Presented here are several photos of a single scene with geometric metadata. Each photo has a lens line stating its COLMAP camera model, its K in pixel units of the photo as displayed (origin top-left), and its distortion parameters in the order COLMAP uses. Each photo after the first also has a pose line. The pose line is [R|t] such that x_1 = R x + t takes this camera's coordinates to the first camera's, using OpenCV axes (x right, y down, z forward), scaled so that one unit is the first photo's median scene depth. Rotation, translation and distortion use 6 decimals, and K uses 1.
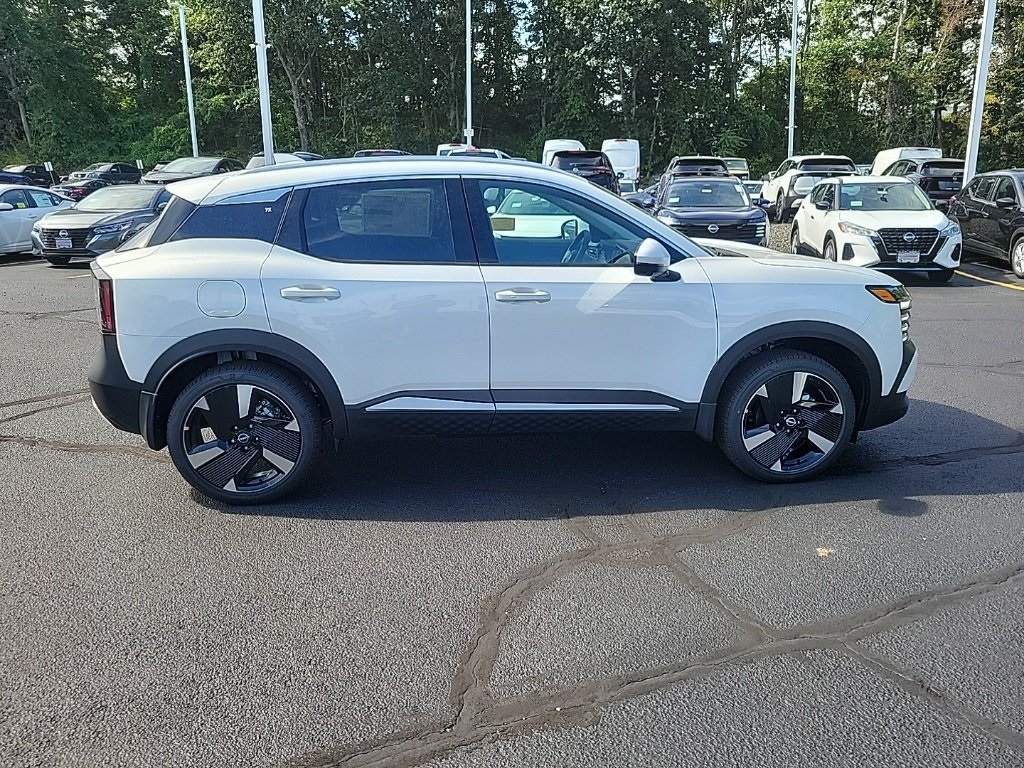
lens RADIAL K [[780.6, 0, 508.7], [0, 780.6, 384.9], [0, 0, 1]] dist [0.044869, -0.032188]
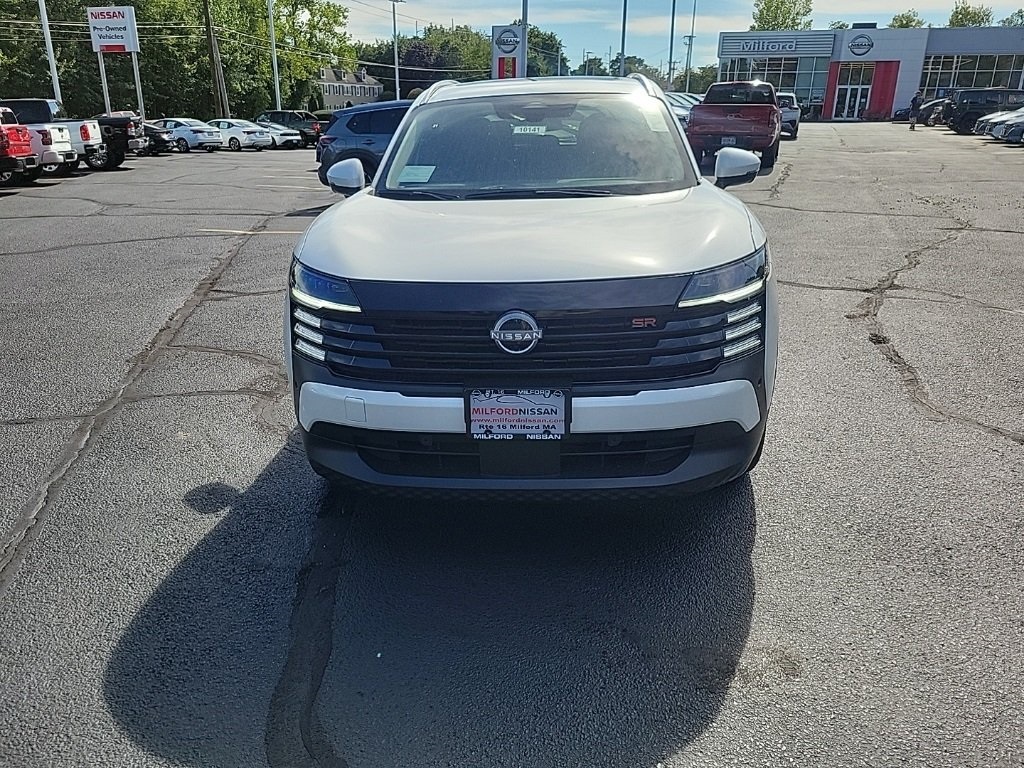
lens RADIAL K [[779.8, 0, 512.0], [0, 779.8, 384.0], [0, 0, 1]] dist [0.035090, -0.010698]
pose [[-0.190969, 0.331267, -0.924009, 1.108500], [-0.224533, 0.901634, 0.369650, -0.321032], [0.955571, 0.278063, -0.097804, 1.272589]]
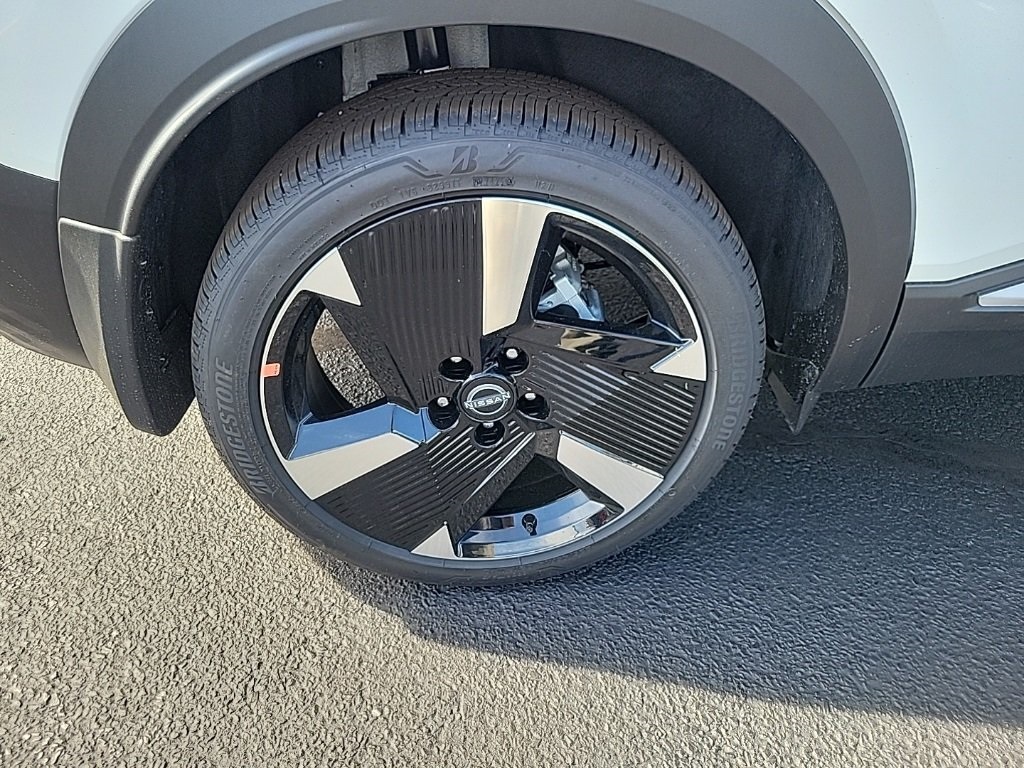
lens RADIAL K [[787.3, 0, 511.8], [0, 787.3, 384.2], [0, 0, 1]] dist [0.021219, -0.003611]
pose [[0.999058, 0.035529, -0.024899, -0.300356], [-0.023979, 0.930471, 0.365581, -0.029297], [0.036157, -0.364639, 0.930447, 0.705054]]
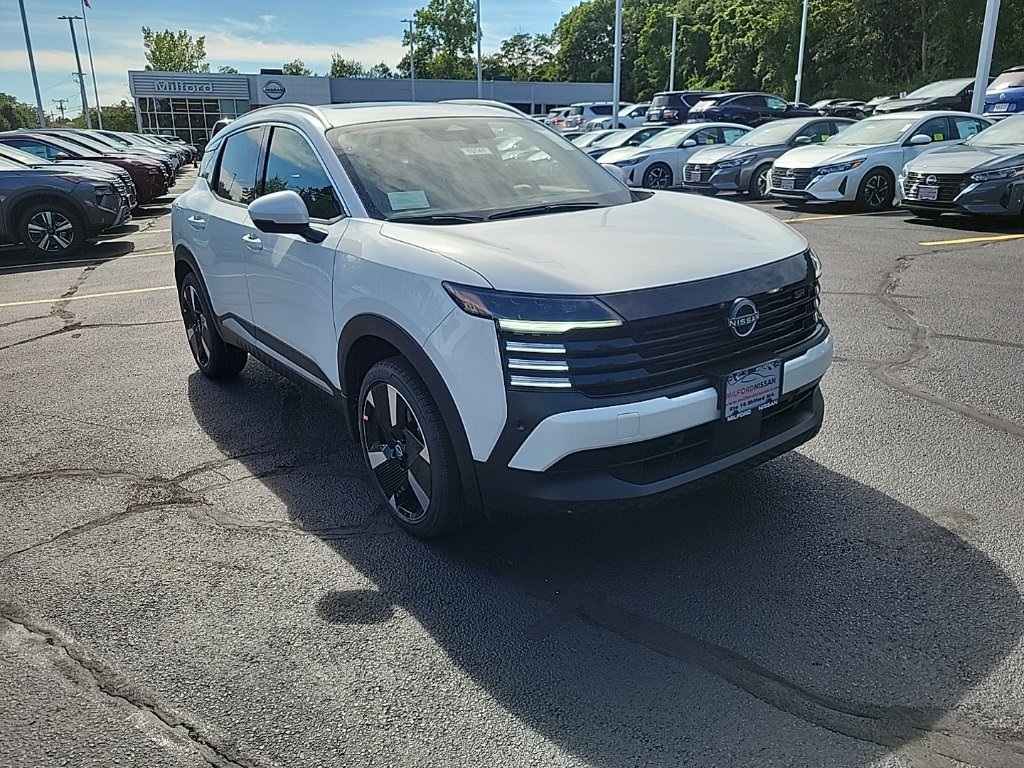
lens RADIAL K [[787.3, 0, 511.8], [0, 787.3, 384.2], [0, 0, 1]] dist [0.021219, -0.003611]
pose [[0.489912, 0.250437, -0.835026, 1.022380], [-0.181682, 0.966147, 0.183169, -0.170668], [0.852630, 0.061972, 0.518827, 0.700452]]
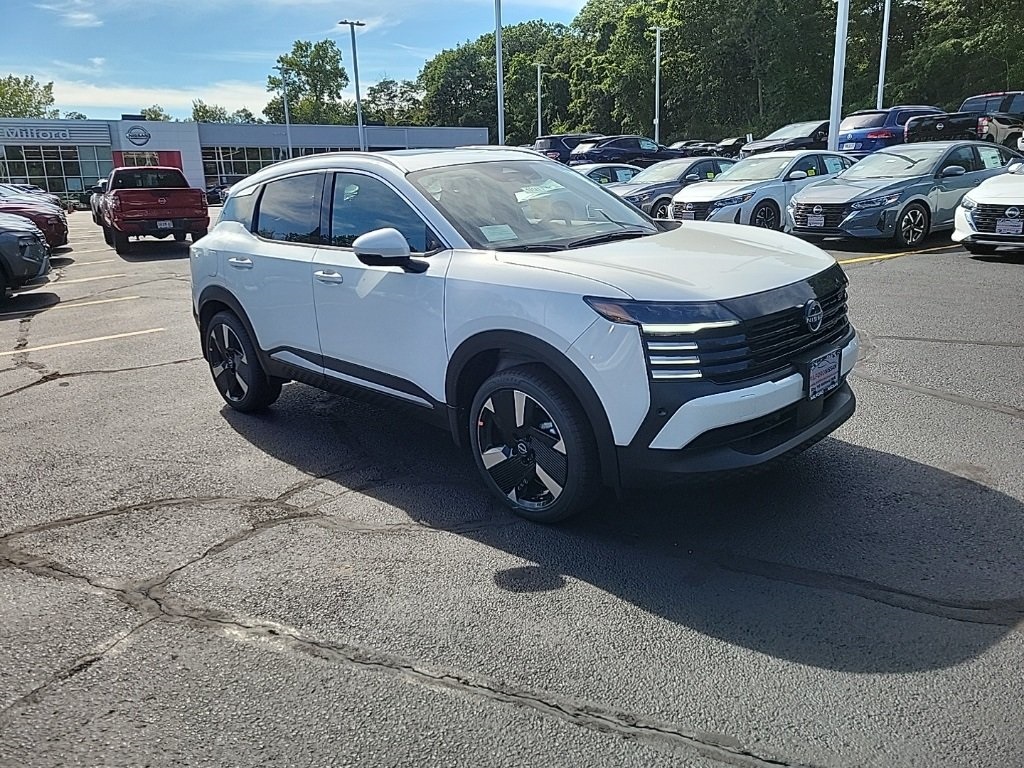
lens RADIAL K [[780.6, 0, 508.7], [0, 780.6, 384.9], [0, 0, 1]] dist [0.044869, -0.032188]
pose [[0.626038, 0.177810, -0.759250, 0.984206], [-0.142808, 0.983332, 0.112536, -0.114616], [0.766605, 0.037975, 0.640995, 0.442513]]
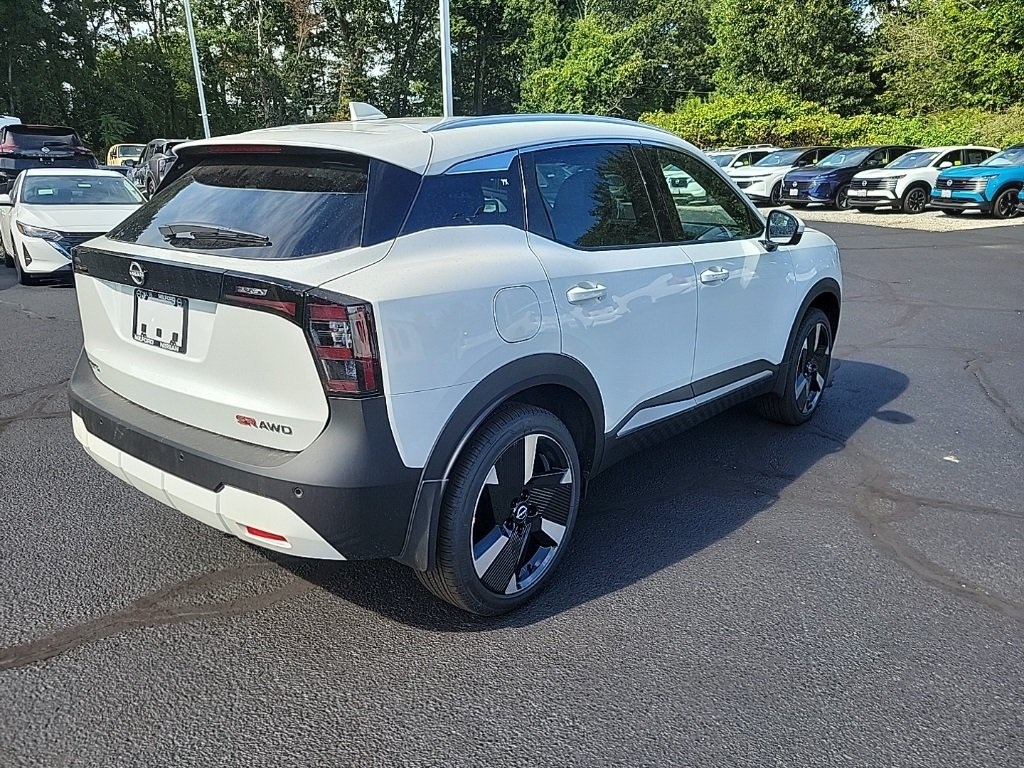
lens RADIAL K [[780.6, 0, 508.7], [0, 780.6, 384.9], [0, 0, 1]] dist [0.044869, -0.032188]
pose [[0.712962, -0.173170, 0.679483, -0.740042], [0.166838, 0.983090, 0.075487, -0.089917], [-0.681066, 0.059545, 0.729797, 0.460846]]
